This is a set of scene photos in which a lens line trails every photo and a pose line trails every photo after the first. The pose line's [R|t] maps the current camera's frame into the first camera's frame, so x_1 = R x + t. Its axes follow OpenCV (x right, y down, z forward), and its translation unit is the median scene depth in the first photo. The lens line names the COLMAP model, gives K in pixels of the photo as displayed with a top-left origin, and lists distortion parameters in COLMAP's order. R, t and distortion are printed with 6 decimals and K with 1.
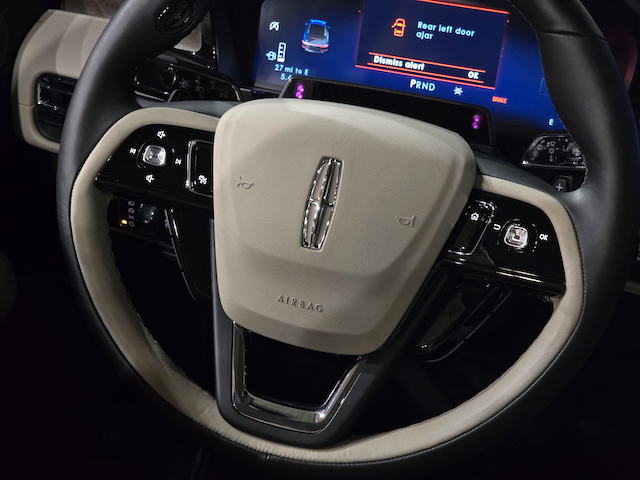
lens RADIAL K [[1247.7, 0, 320.0], [0, 1247.7, 240.0], [0, 0, 1]] dist [-0.050383, 0.163344]
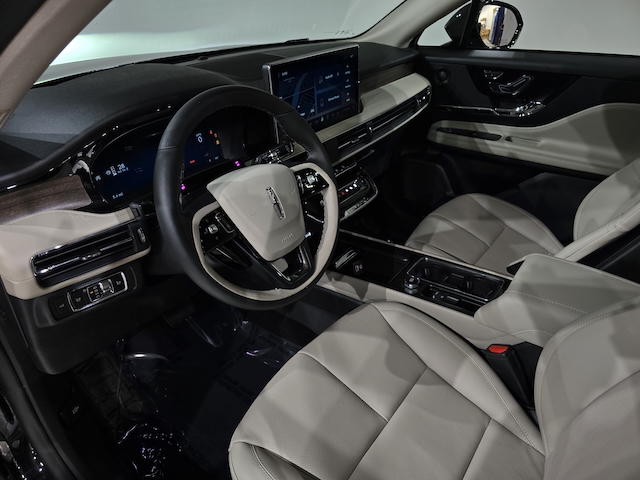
lens RADIAL K [[429.2, 0, 316.7], [0, 429.2, 248.3], [0, 0, 1]] dist [0.041713, -0.053794]
pose [[0.350047, -0.567182, 0.745501, -0.684773], [0.439131, 0.802345, 0.404236, -0.273346], [-0.827424, 0.185871, 0.529926, 0.421231]]
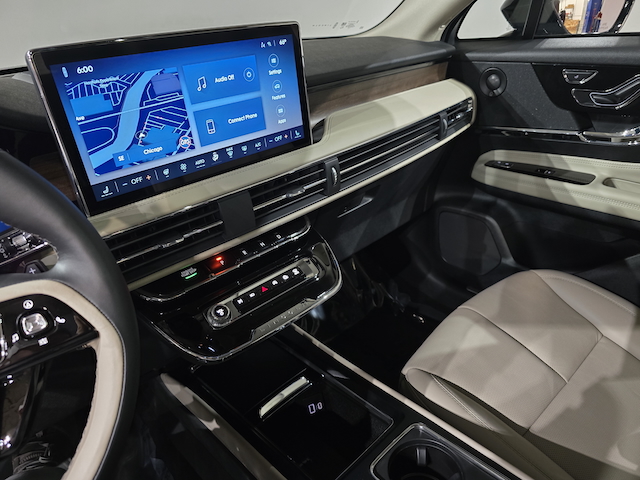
lens RADIAL K [[434.0, 0, 317.6], [0, 434.0, 241.8], [0, 0, 1]] dist [0.033945, -0.033452]
pose [[0.503561, -0.504407, 0.701427, 0.034985], [0.464882, 0.842516, 0.272123, -0.052536], [-0.728224, 0.189051, 0.658748, 0.469090]]
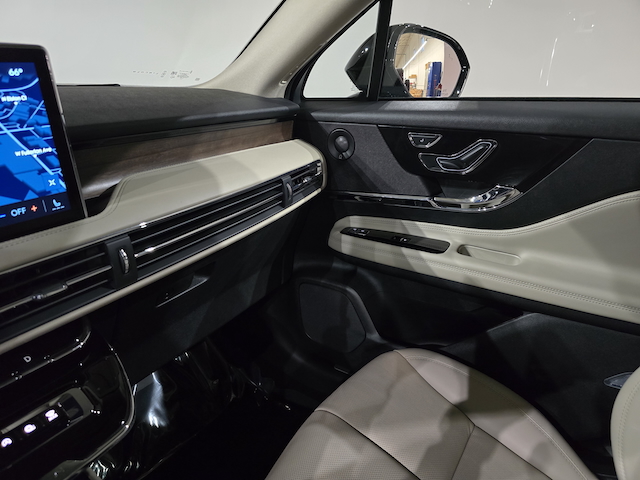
lens RADIAL K [[428.7, 0, 311.7], [0, 428.7, 249.8], [0, 0, 1]] dist [0.050826, -0.056148]
pose [[0.288734, -0.436236, 0.852250, 0.283221], [0.434465, 0.852932, 0.289392, 0.010895], [-0.853155, 0.286715, 0.435800, 0.493647]]
